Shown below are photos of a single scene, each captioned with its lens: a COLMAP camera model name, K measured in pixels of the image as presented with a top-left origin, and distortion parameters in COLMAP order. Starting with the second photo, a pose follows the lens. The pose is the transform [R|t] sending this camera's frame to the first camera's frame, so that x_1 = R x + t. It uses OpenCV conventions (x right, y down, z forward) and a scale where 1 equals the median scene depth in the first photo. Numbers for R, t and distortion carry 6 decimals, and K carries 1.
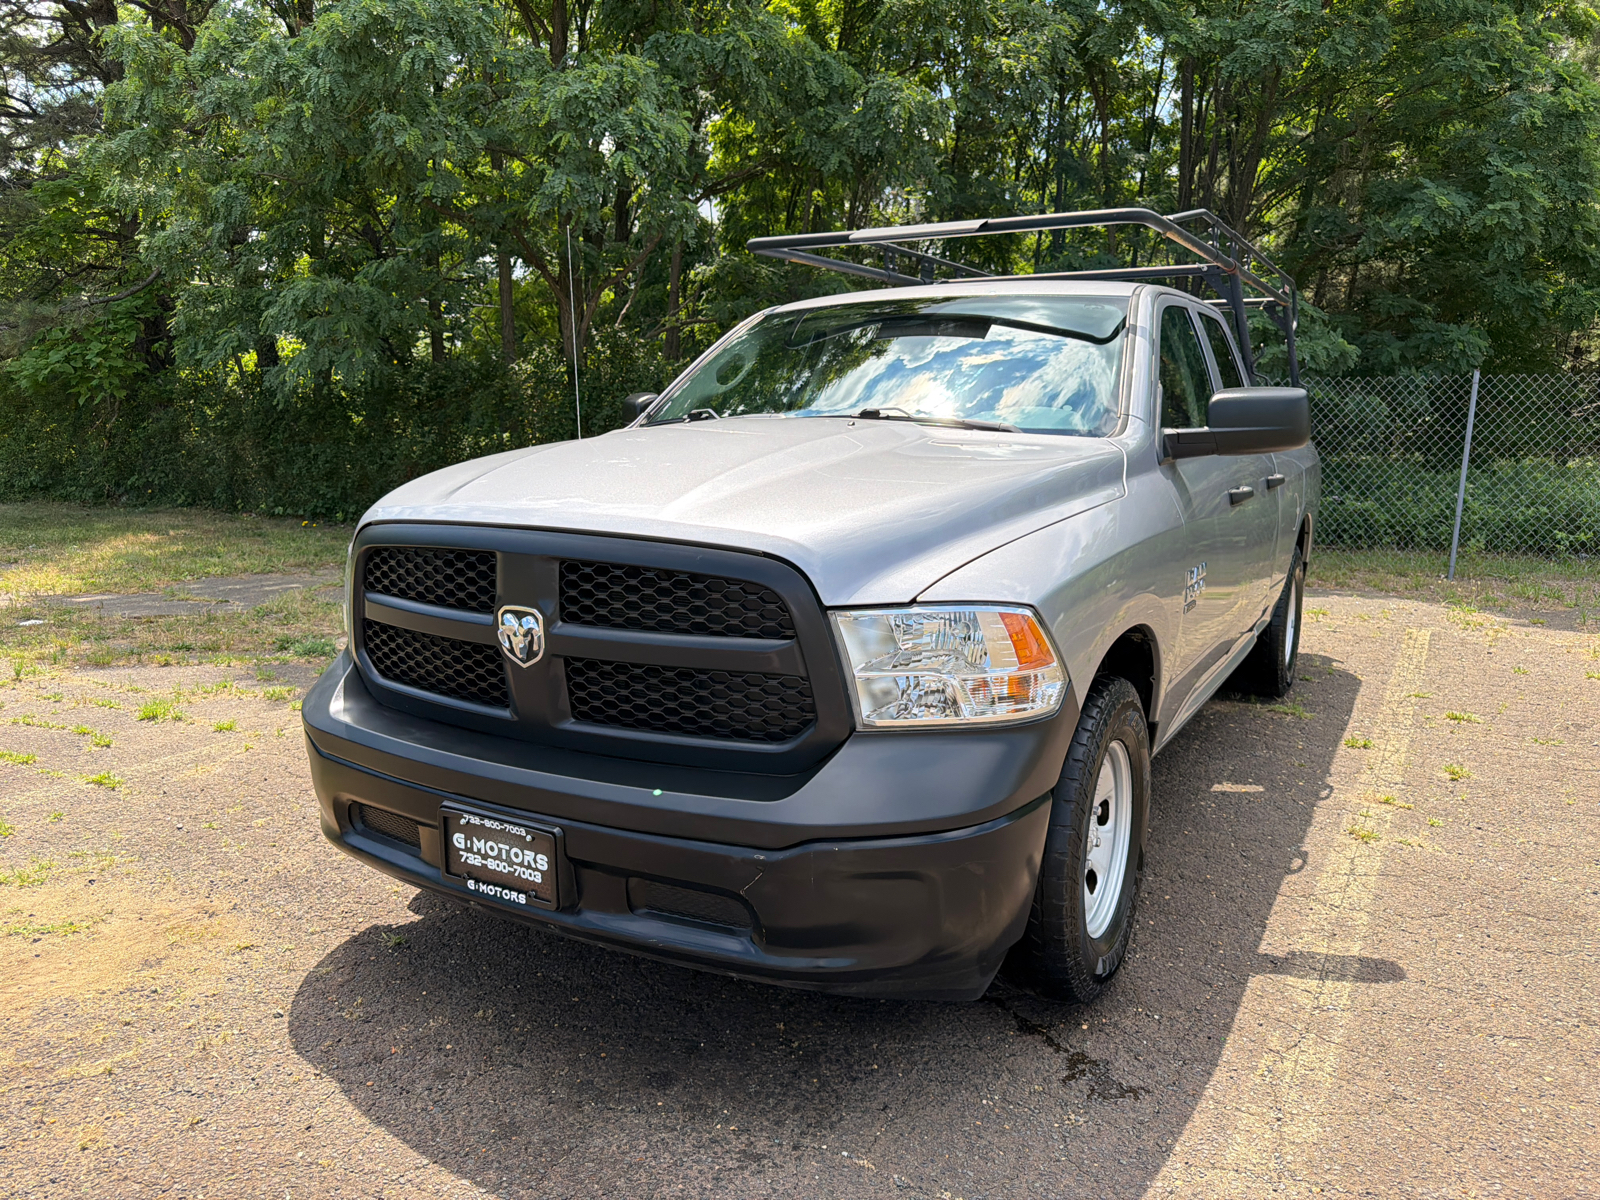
lens RADIAL K [[1149.4, 0, 801.0], [0, 1149.4, 606.2], [0, 0, 1]] dist [0.047106, -0.053761]
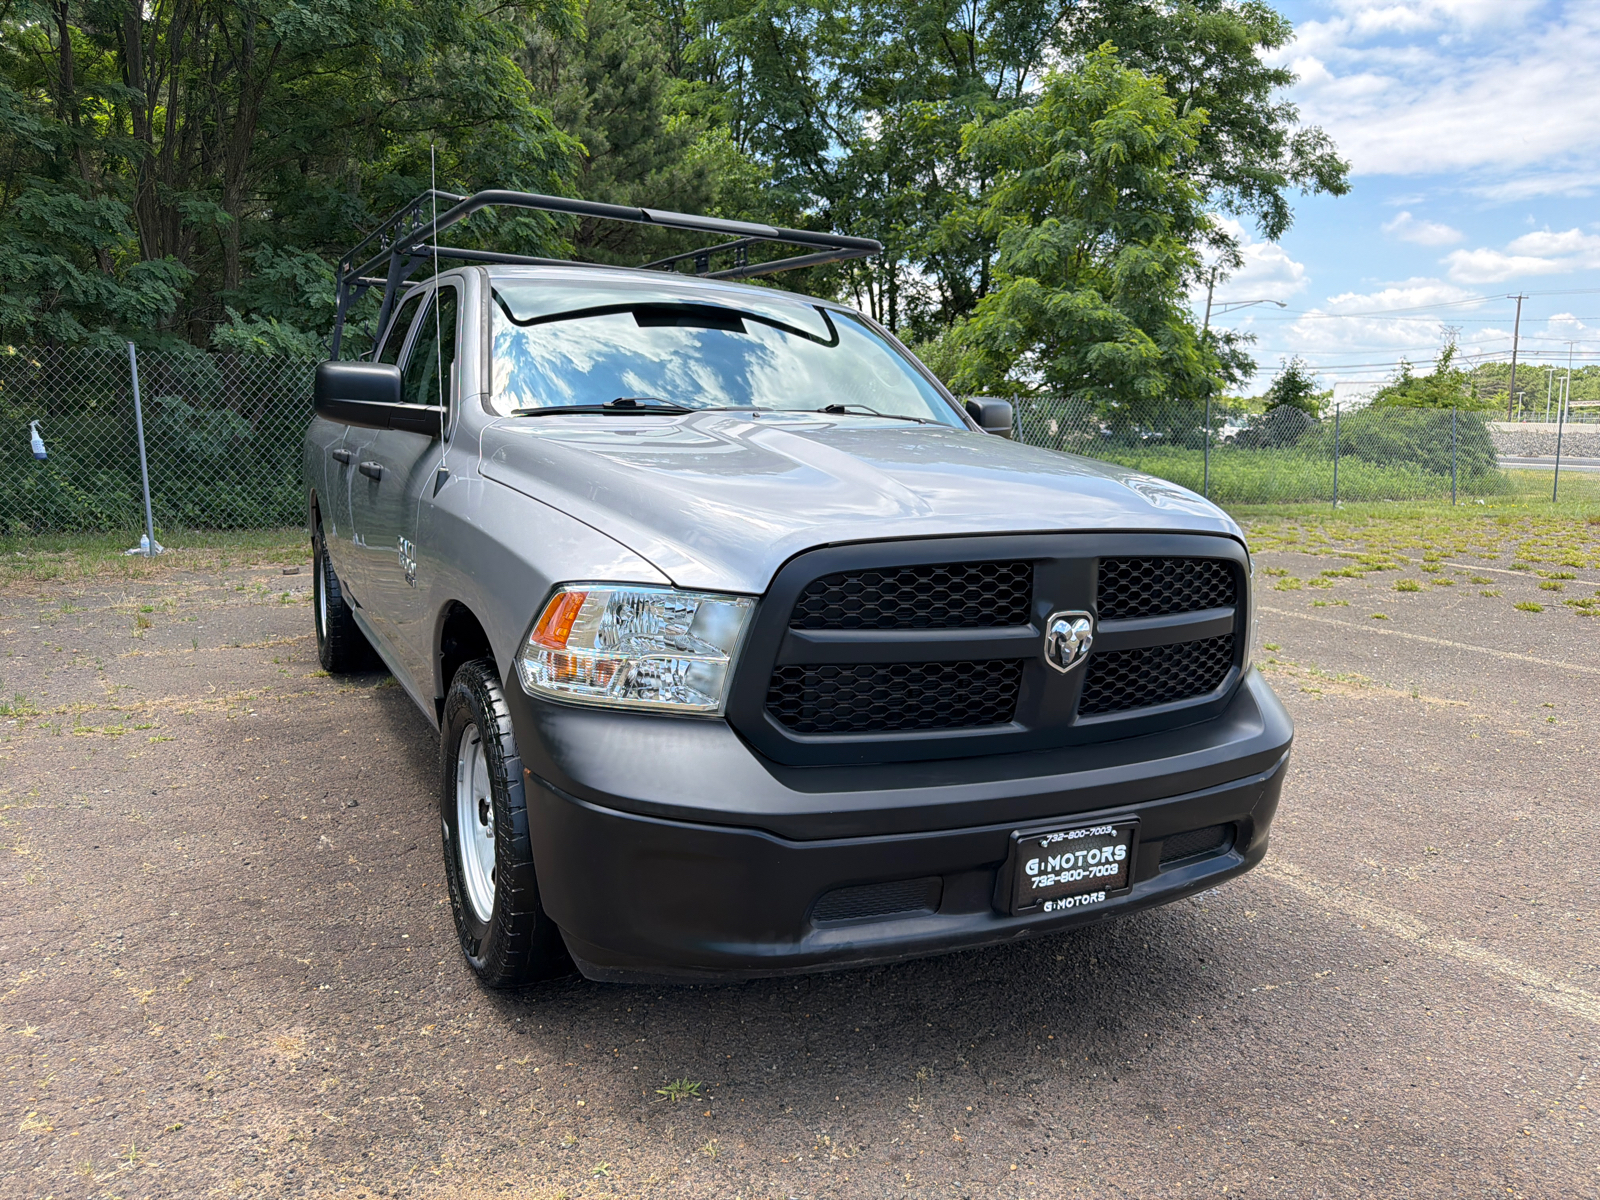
lens RADIAL K [[1149.4, 0, 798.2], [0, 1149.4, 606.9], [0, 0, 1]] dist [0.047106, -0.053761]
pose [[0.530794, -0.123157, 0.838505, -1.073555], [0.105380, 0.991298, 0.078890, -0.094772], [-0.840924, 0.046487, 0.539153, 0.594875]]
